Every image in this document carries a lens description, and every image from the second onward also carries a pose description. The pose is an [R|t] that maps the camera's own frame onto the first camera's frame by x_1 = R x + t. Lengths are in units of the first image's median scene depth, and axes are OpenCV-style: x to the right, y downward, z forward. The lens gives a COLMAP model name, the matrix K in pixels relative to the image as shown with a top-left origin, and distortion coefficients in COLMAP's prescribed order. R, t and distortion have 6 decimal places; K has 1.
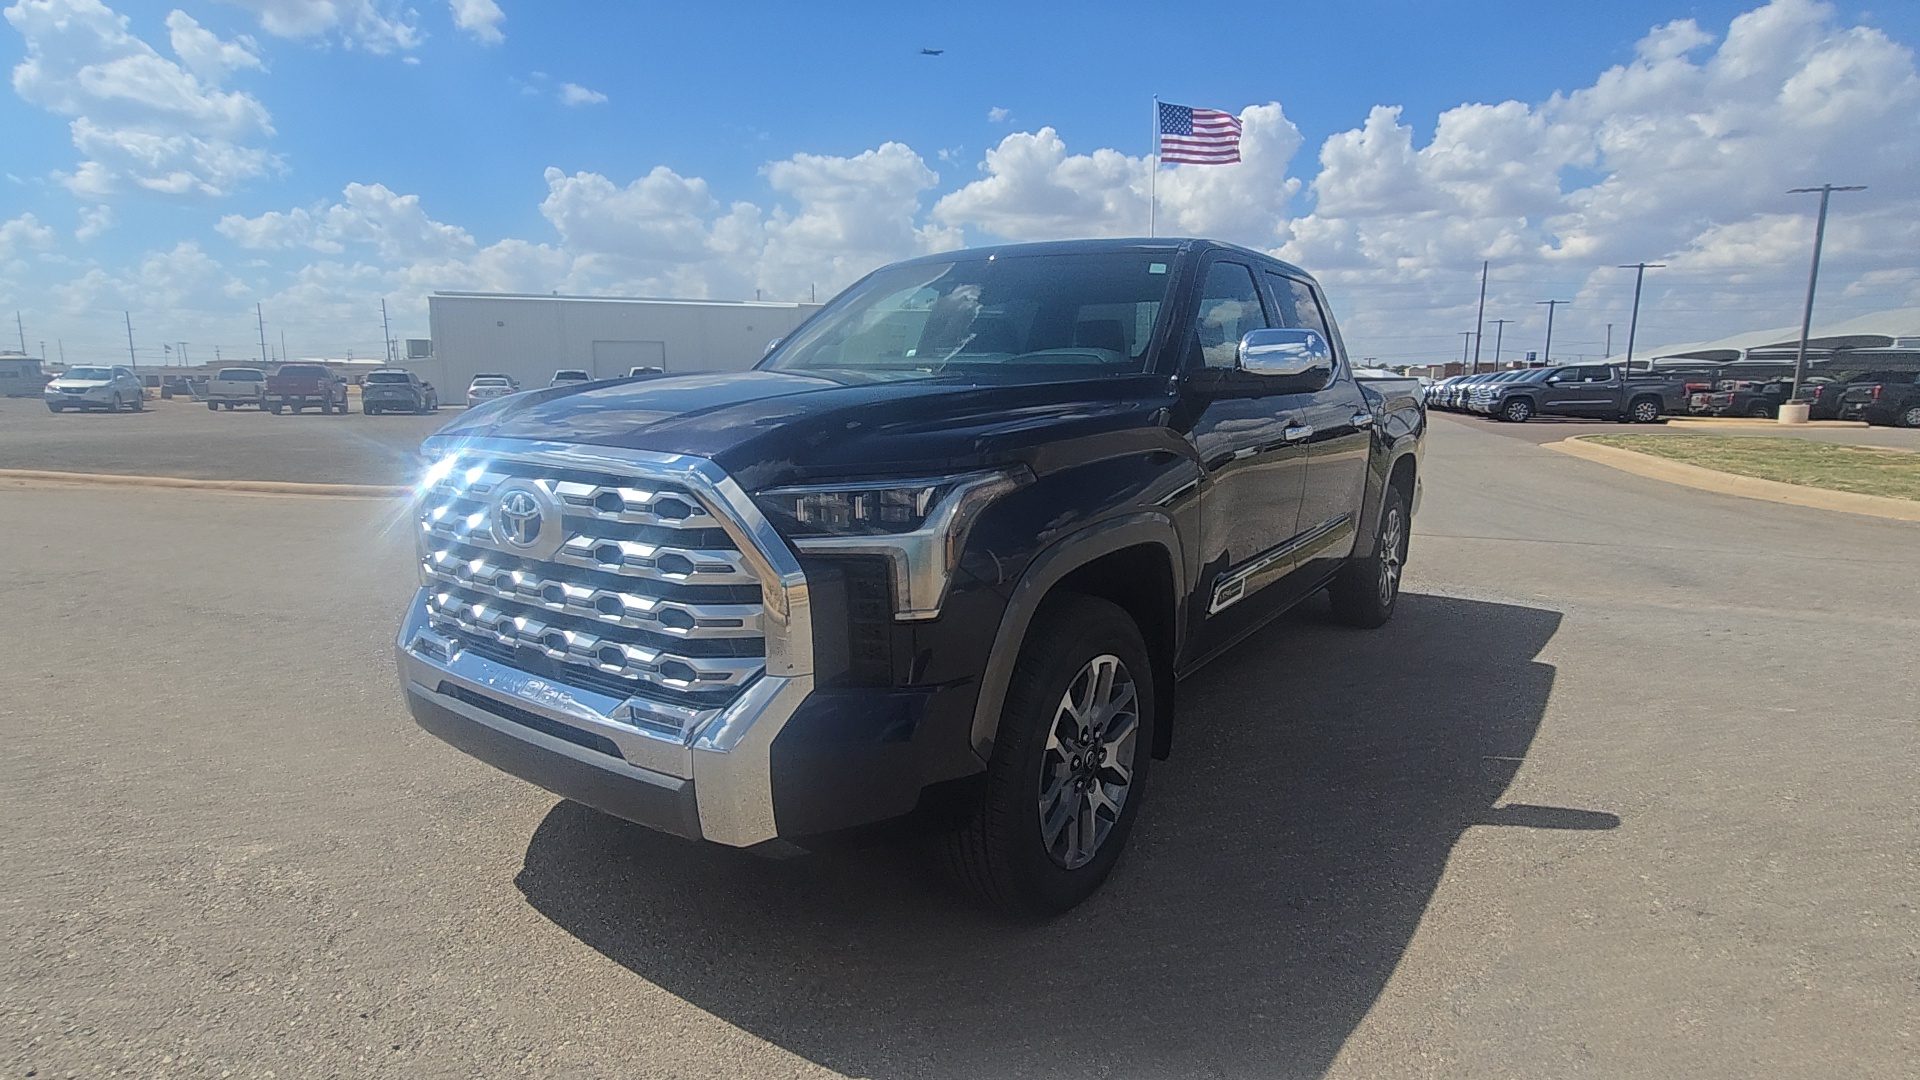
lens RADIAL K [[971.2, 0, 950.6], [0, 971.2, 550.1], [0, 0, 1]] dist [0.003533, -0.000180]
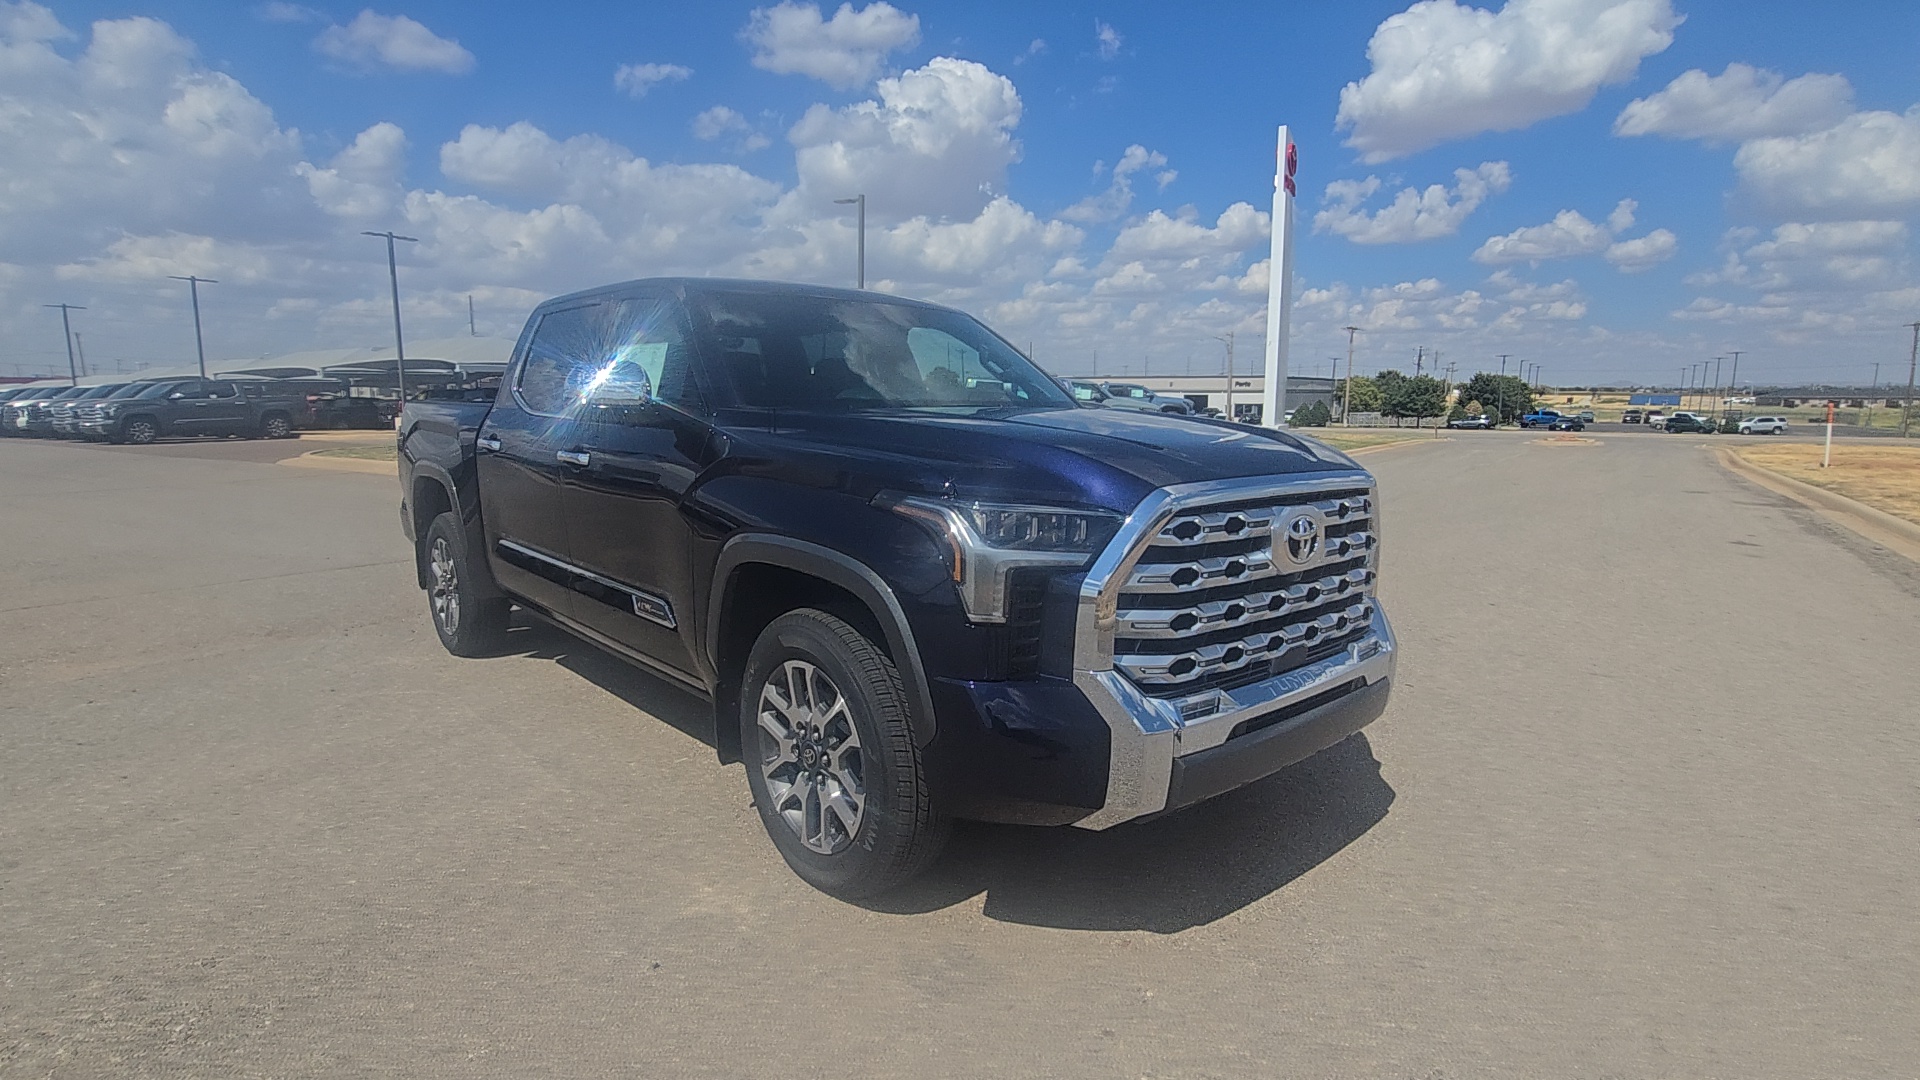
lens RADIAL K [[971.2, 0, 950.6], [0, 971.2, 550.1], [0, 0, 1]] dist [0.003533, -0.000180]
pose [[0.233383, -0.154992, 0.959953, -0.559449], [0.167784, 0.978827, 0.117248, -0.076906], [-0.957800, 0.133701, 0.254446, 0.361743]]
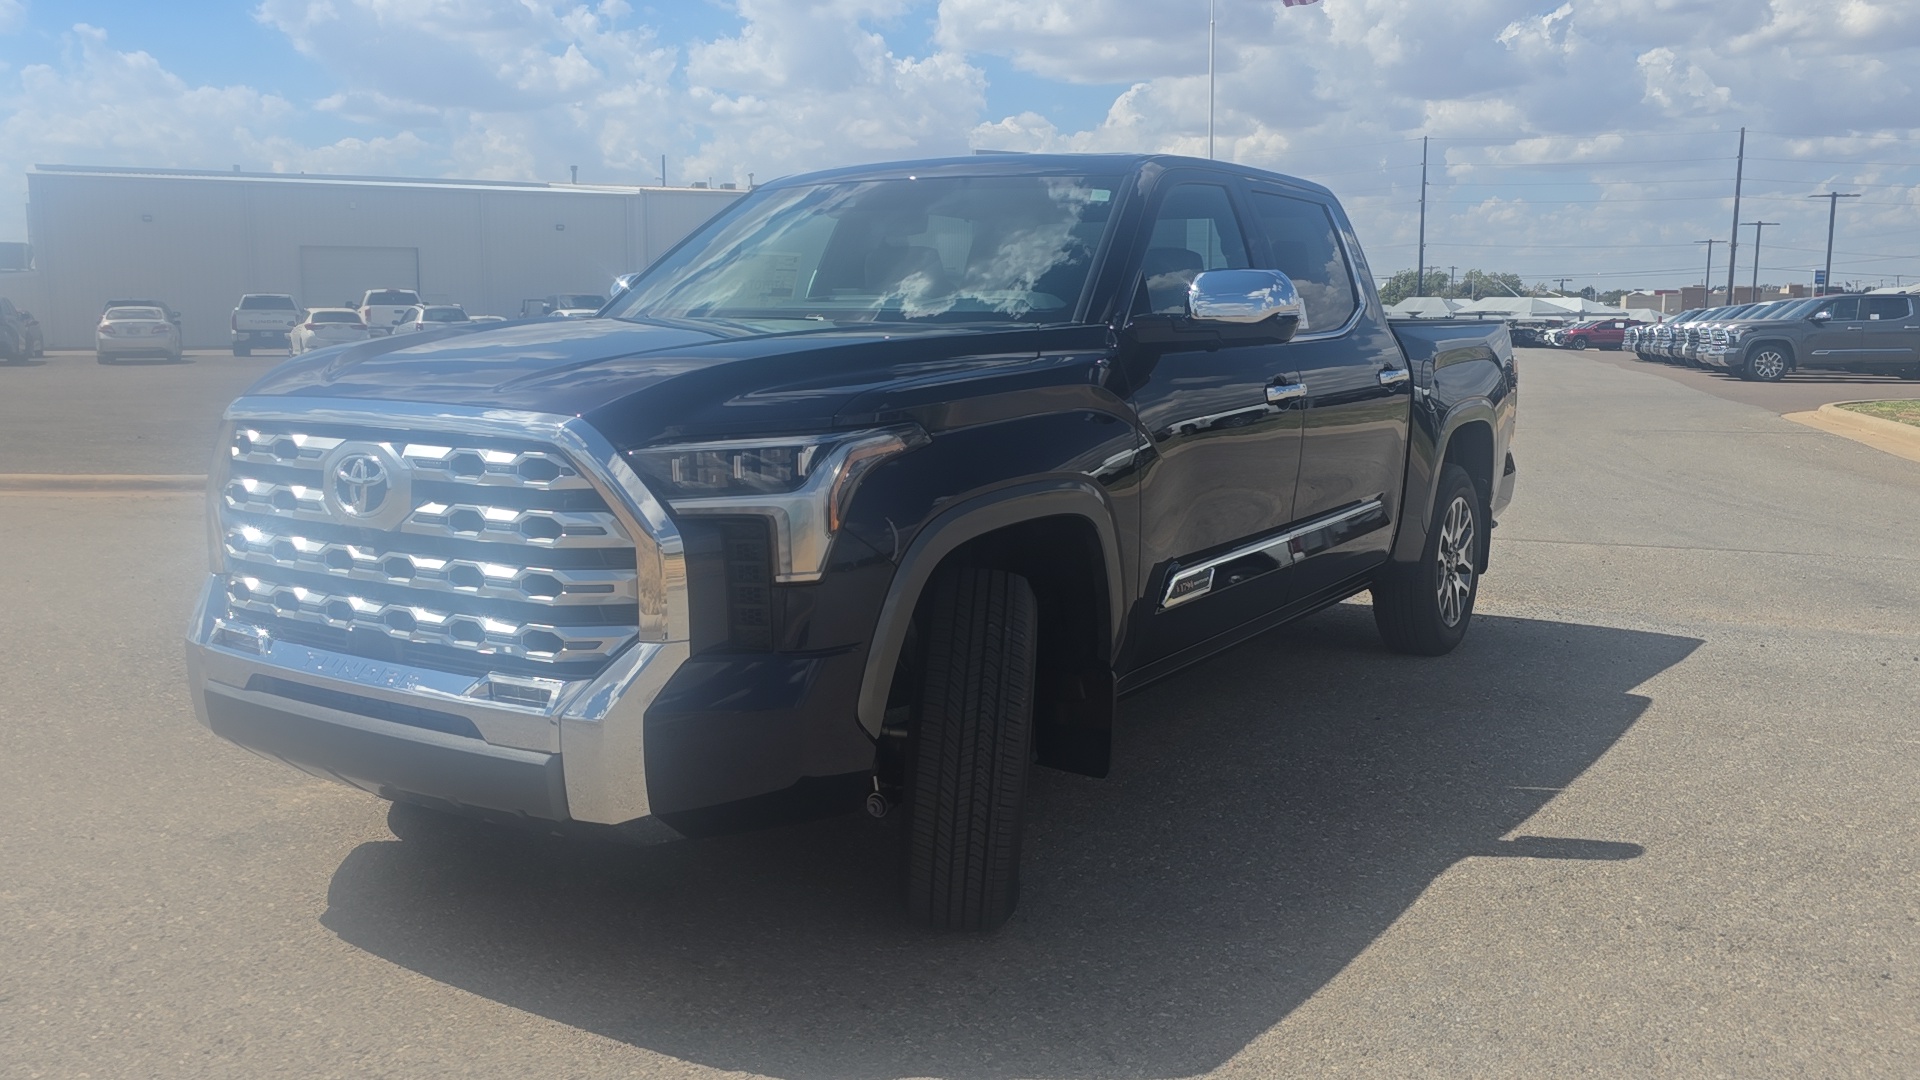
lens RADIAL K [[1595.7, 0, 944.3], [0, 1595.7, 535.4], [0, 0, 1]] dist [0.006064, 0.006186]
pose [[0.999528, -0.001230, 0.030686, 0.019397], [0.002264, 0.999430, -0.033698, 0.024369], [-0.030627, 0.033751, 0.998961, -0.182840]]
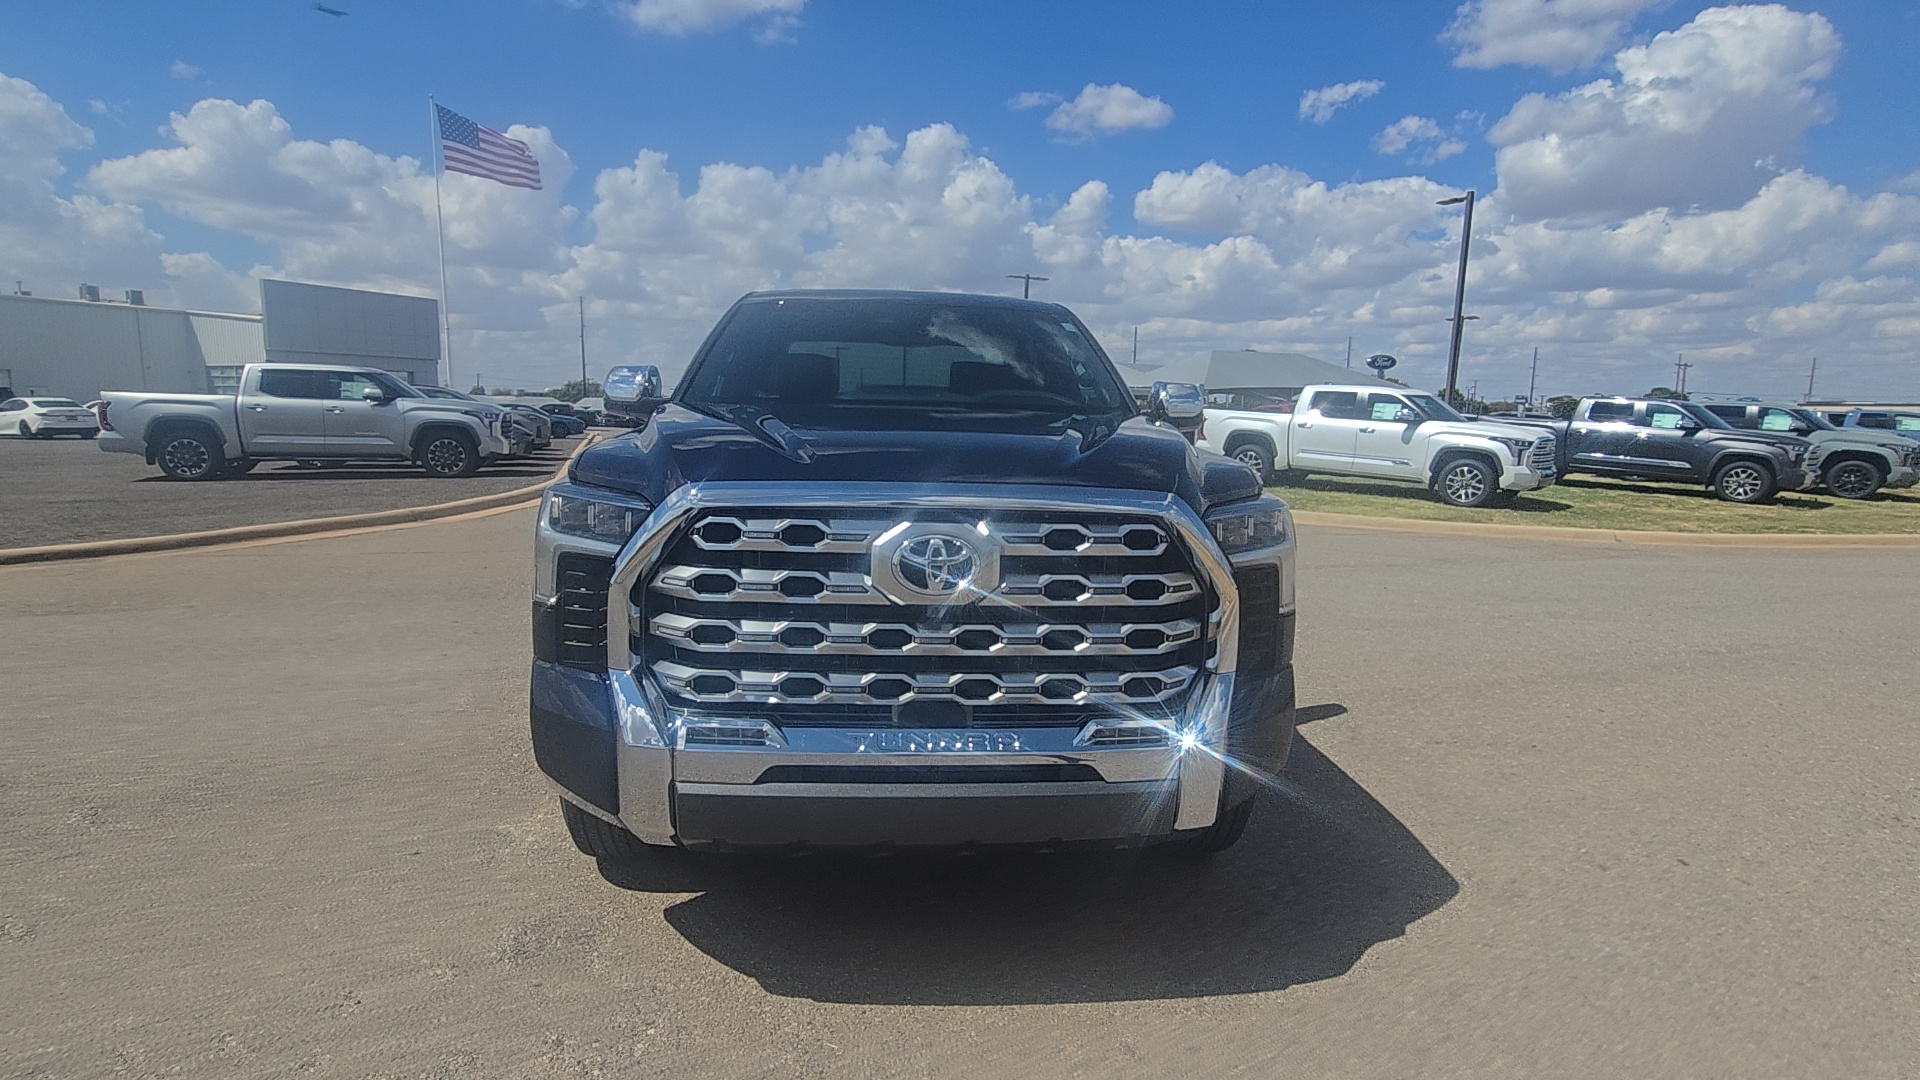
lens RADIAL K [[971.2, 0, 950.6], [0, 971.2, 550.1], [0, 0, 1]] dist [0.003533, -0.000180]
pose [[0.771182, -0.076998, 0.631941, -0.342989], [0.094387, 0.995517, 0.006114, -0.017914], [-0.629579, 0.054932, 0.774992, 0.079189]]
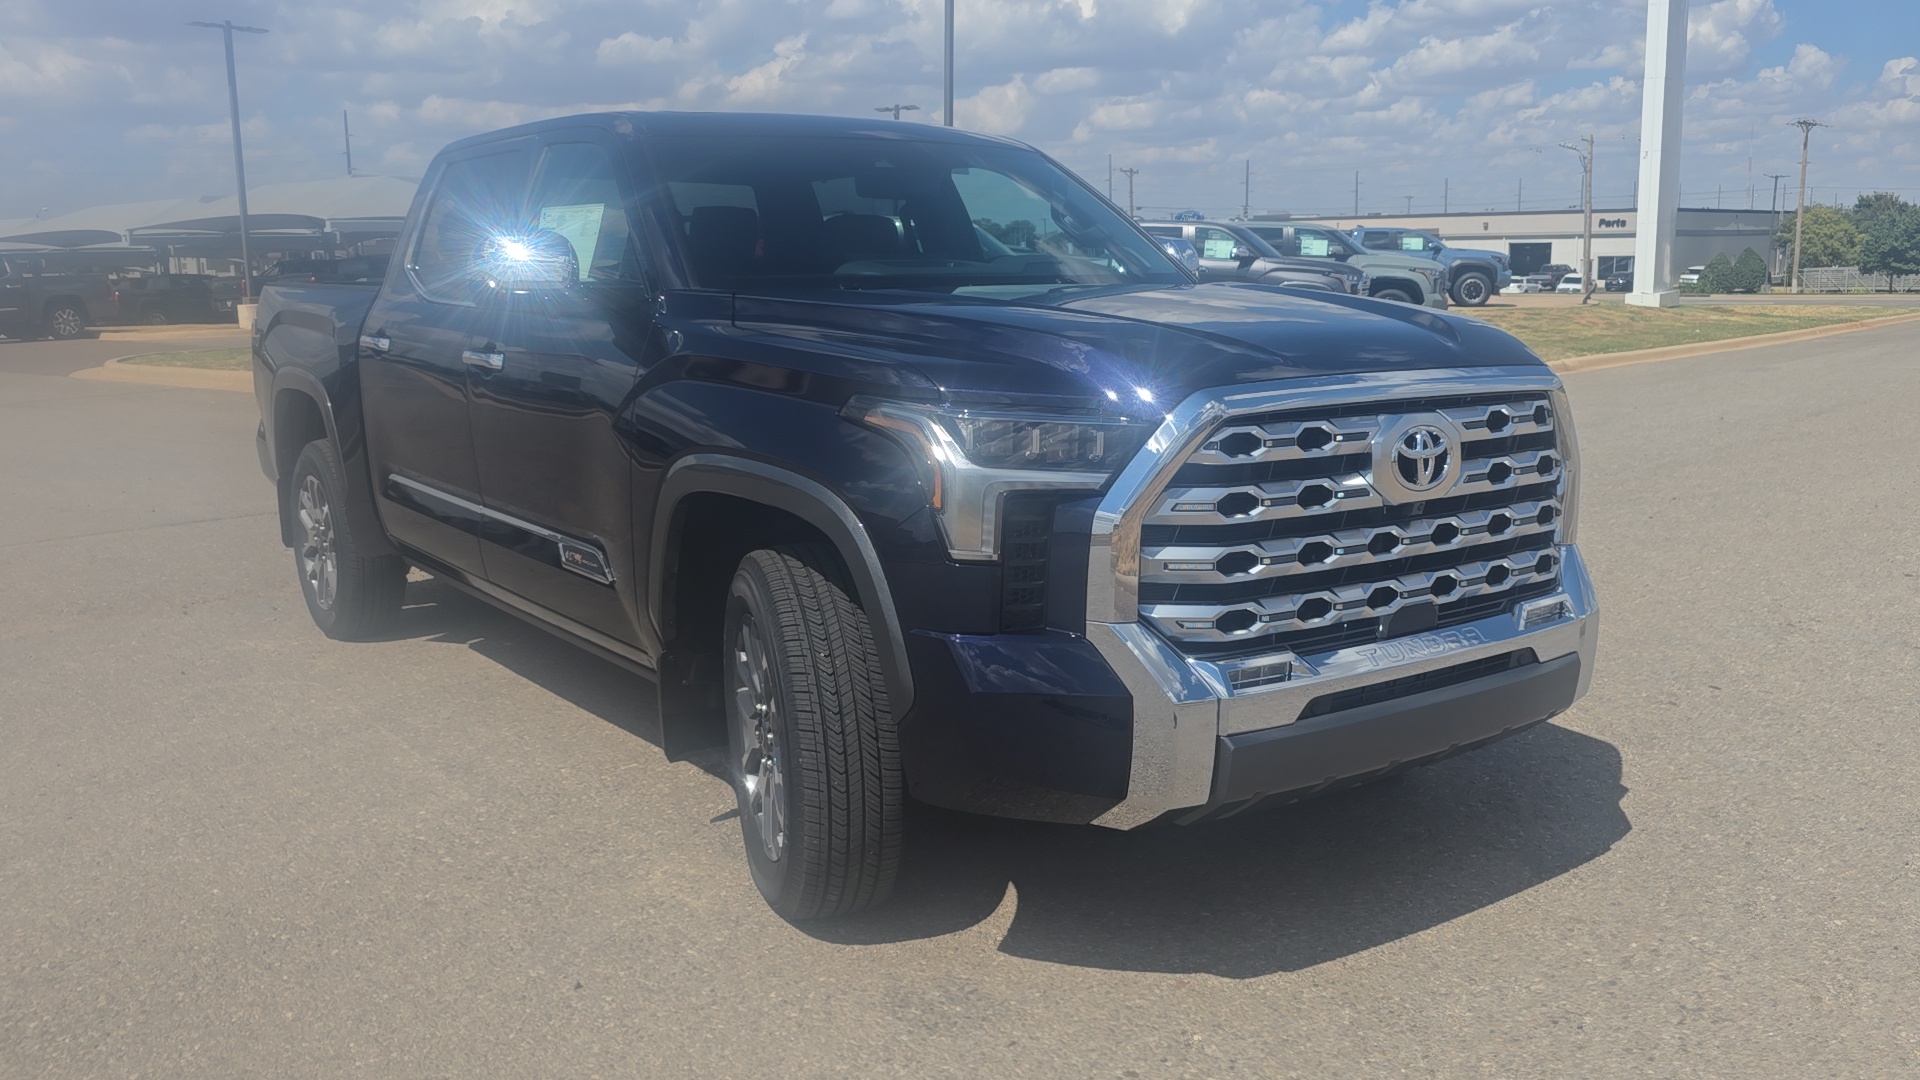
lens RADIAL K [[1595.7, 0, 944.3], [0, 1595.7, 535.4], [0, 0, 1]] dist [0.006064, 0.006186]
pose [[0.329074, -0.171528, 0.928595, -0.646902], [0.180859, 0.976608, 0.116304, -0.070600], [-0.926823, 0.129672, 0.352399, 0.291779]]
